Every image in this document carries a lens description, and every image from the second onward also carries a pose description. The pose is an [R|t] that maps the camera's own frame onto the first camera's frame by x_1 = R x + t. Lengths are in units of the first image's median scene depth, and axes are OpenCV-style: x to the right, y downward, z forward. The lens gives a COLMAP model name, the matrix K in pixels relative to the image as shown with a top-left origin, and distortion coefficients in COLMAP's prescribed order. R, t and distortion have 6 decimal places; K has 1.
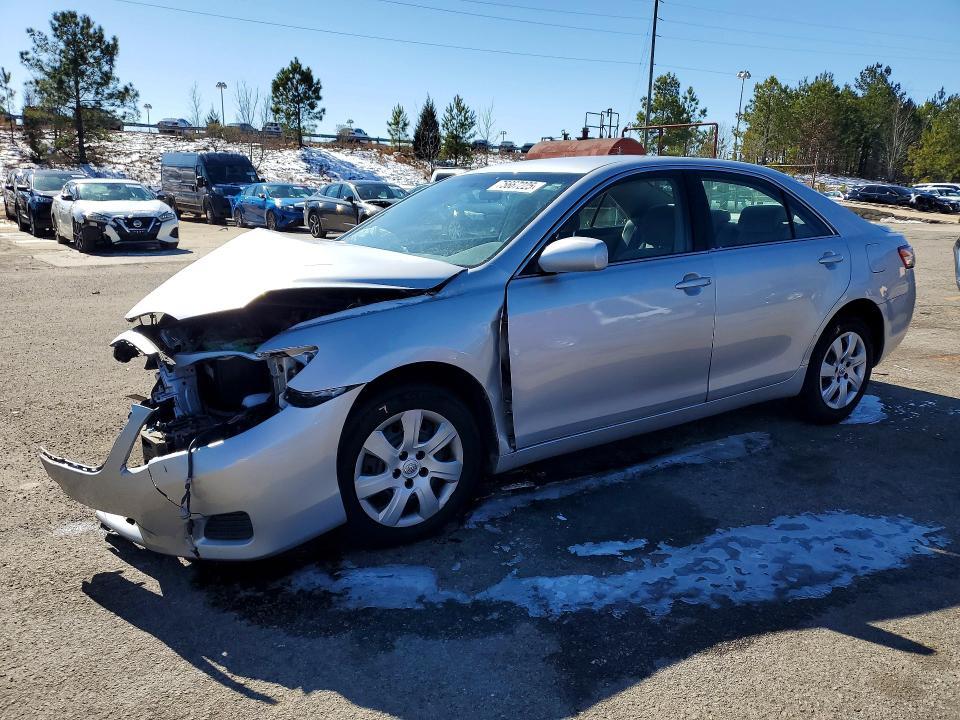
lens RADIAL K [[750.1, 0, 480.0], [0, 750.1, 360.0], [0, 0, 1]] dist [0.001512, -0.010654]
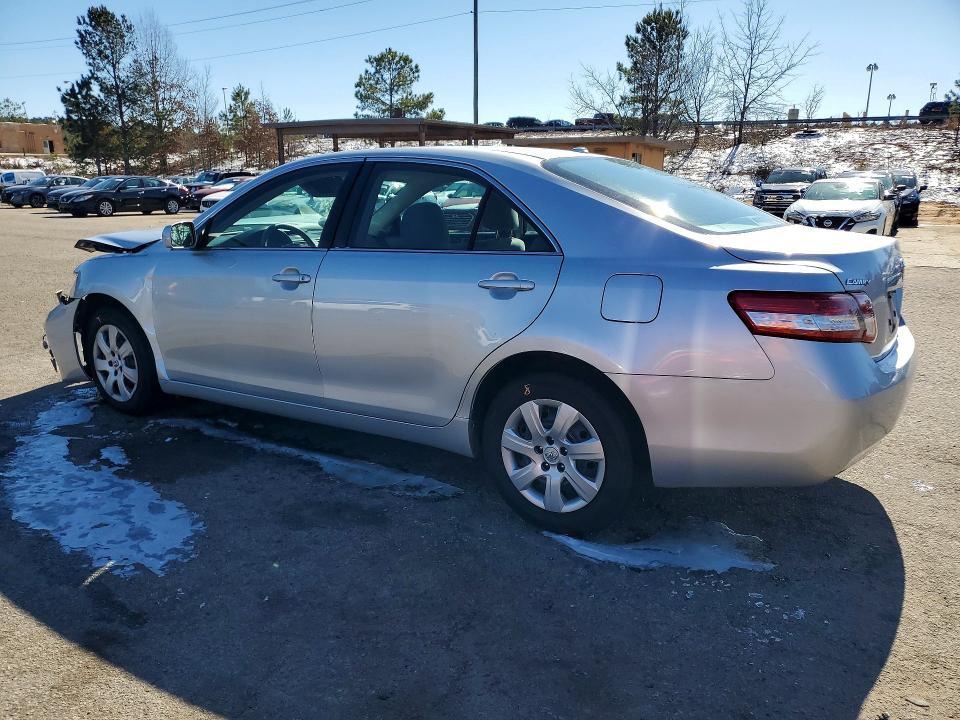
lens RADIAL K [[750.1, 0, 480.0], [0, 750.1, 360.0], [0, 0, 1]] dist [0.001512, -0.010654]
pose [[0.412825, 0.209240, -0.886450, 1.286955], [-0.210306, 0.968853, 0.130750, -0.178921], [0.886198, 0.132449, 0.443971, 0.791624]]
